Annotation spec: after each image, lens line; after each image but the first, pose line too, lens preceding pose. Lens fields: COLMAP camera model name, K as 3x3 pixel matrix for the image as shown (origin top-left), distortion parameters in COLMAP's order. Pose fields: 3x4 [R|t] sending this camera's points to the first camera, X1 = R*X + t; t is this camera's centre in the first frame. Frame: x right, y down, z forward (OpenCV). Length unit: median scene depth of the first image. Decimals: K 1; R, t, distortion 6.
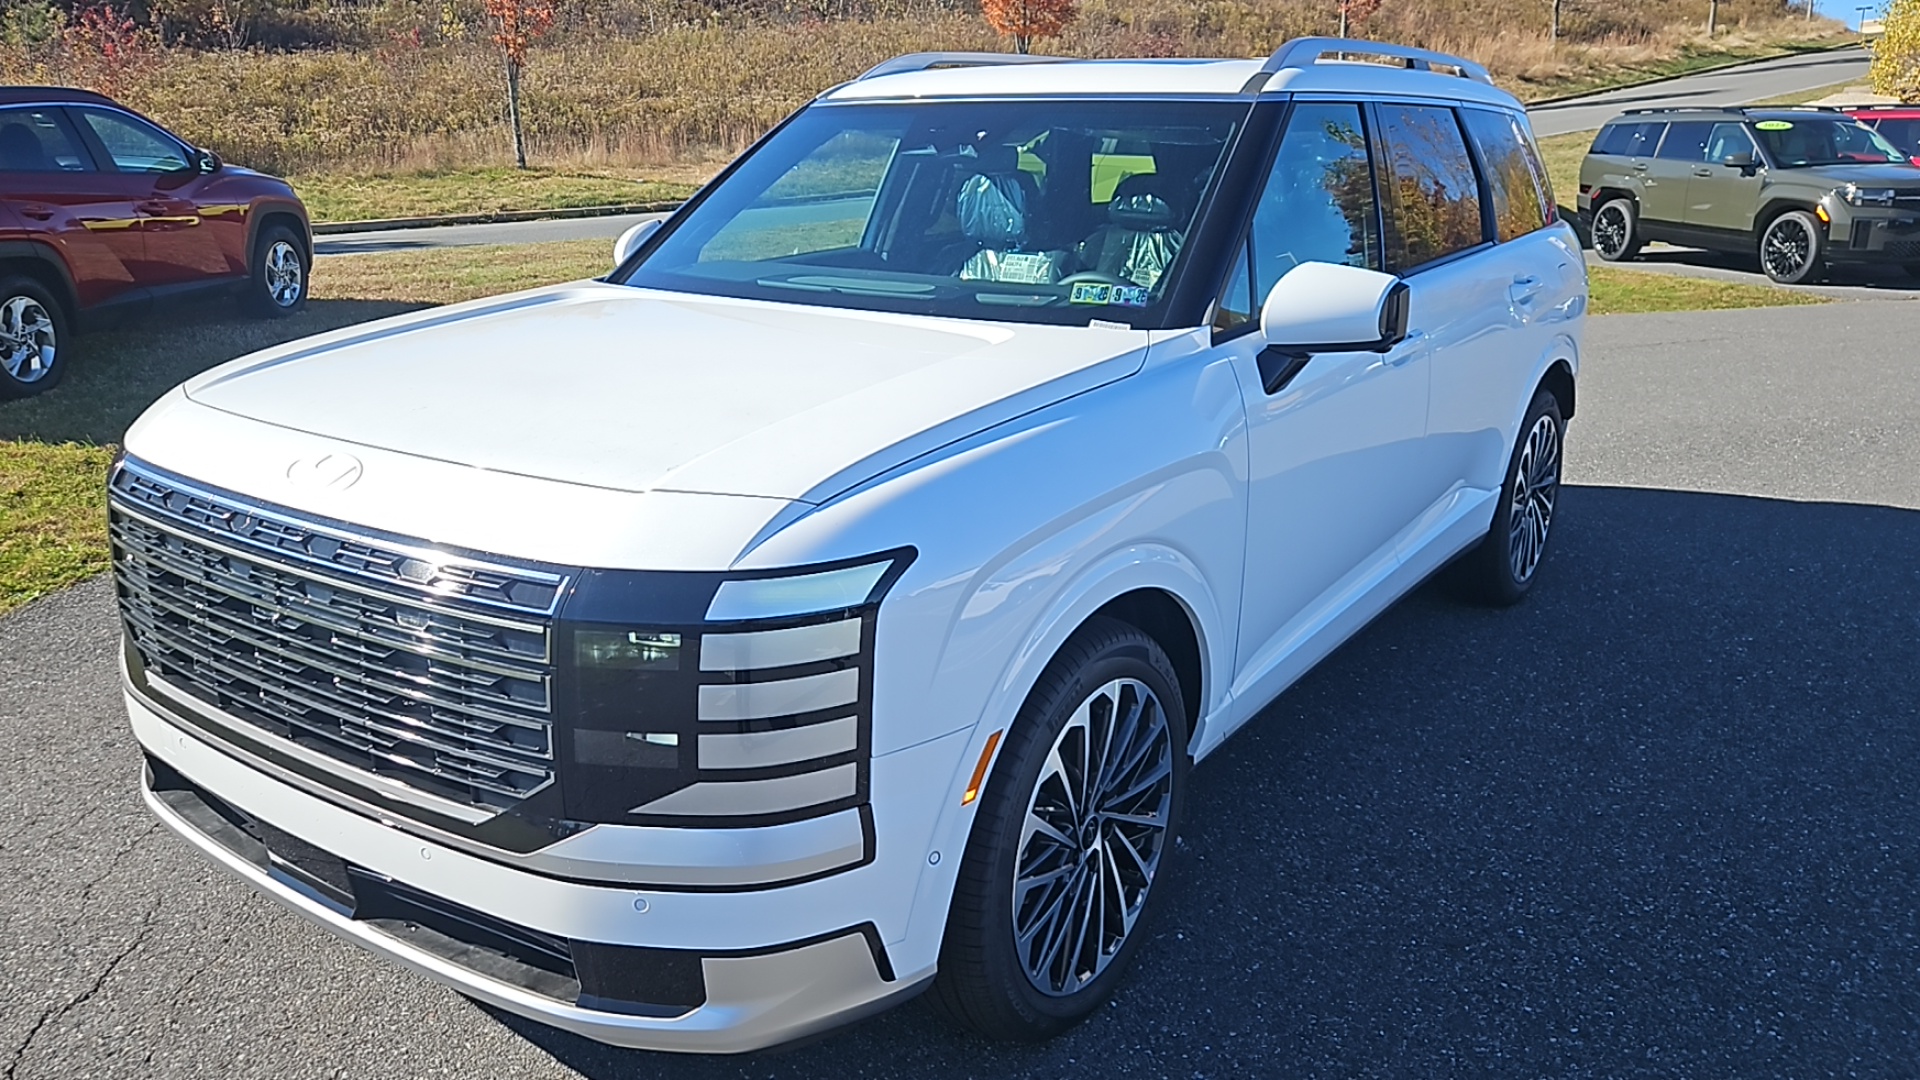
lens RADIAL K [[1516.1, 0, 944.1], [0, 1516.1, 574.9], [0, 0, 1]] dist [0.082383, -0.064903]
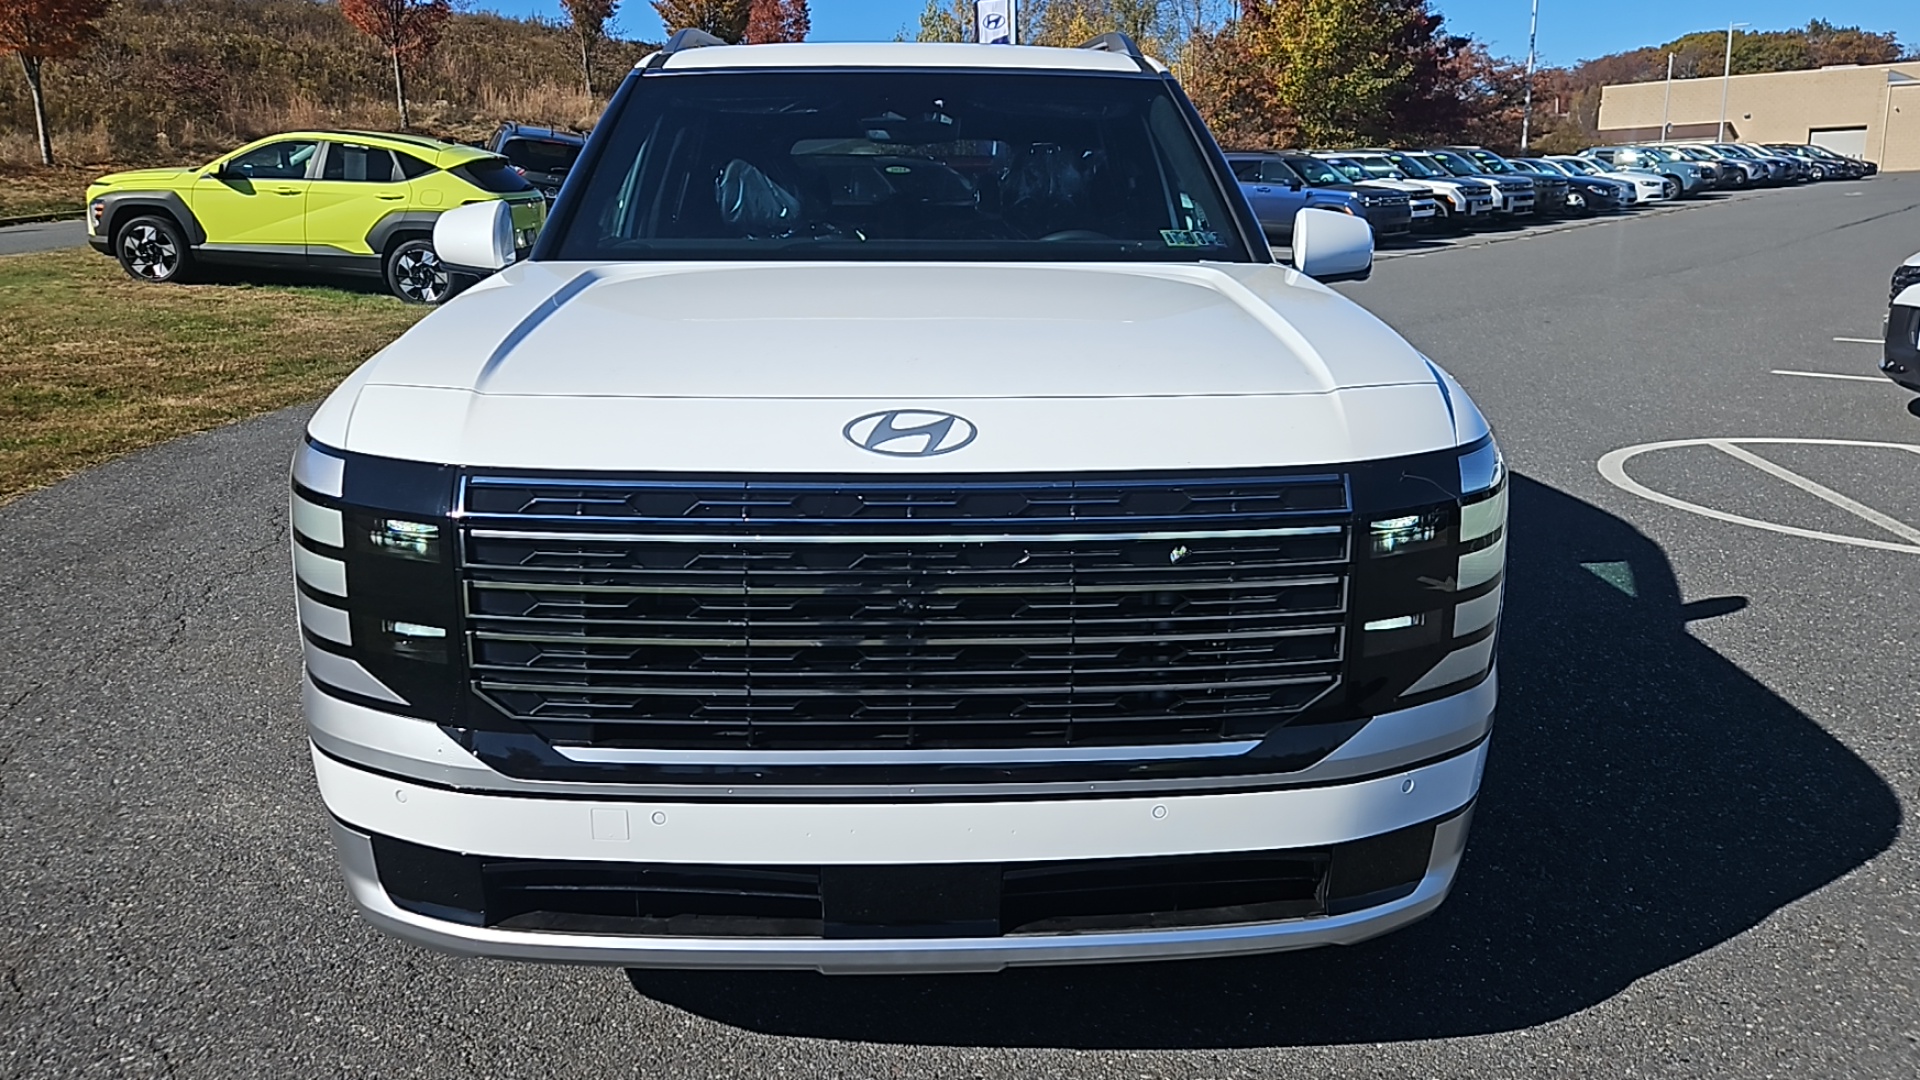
lens RADIAL K [[1516.1, 0, 944.1], [0, 1516.1, 574.9], [0, 0, 1]] dist [0.082383, -0.064903]
pose [[0.757919, -0.152288, 0.634324, -0.937557], [0.177042, 0.983894, 0.024675, -0.005020], [-0.627865, 0.093600, 0.772674, 0.331641]]
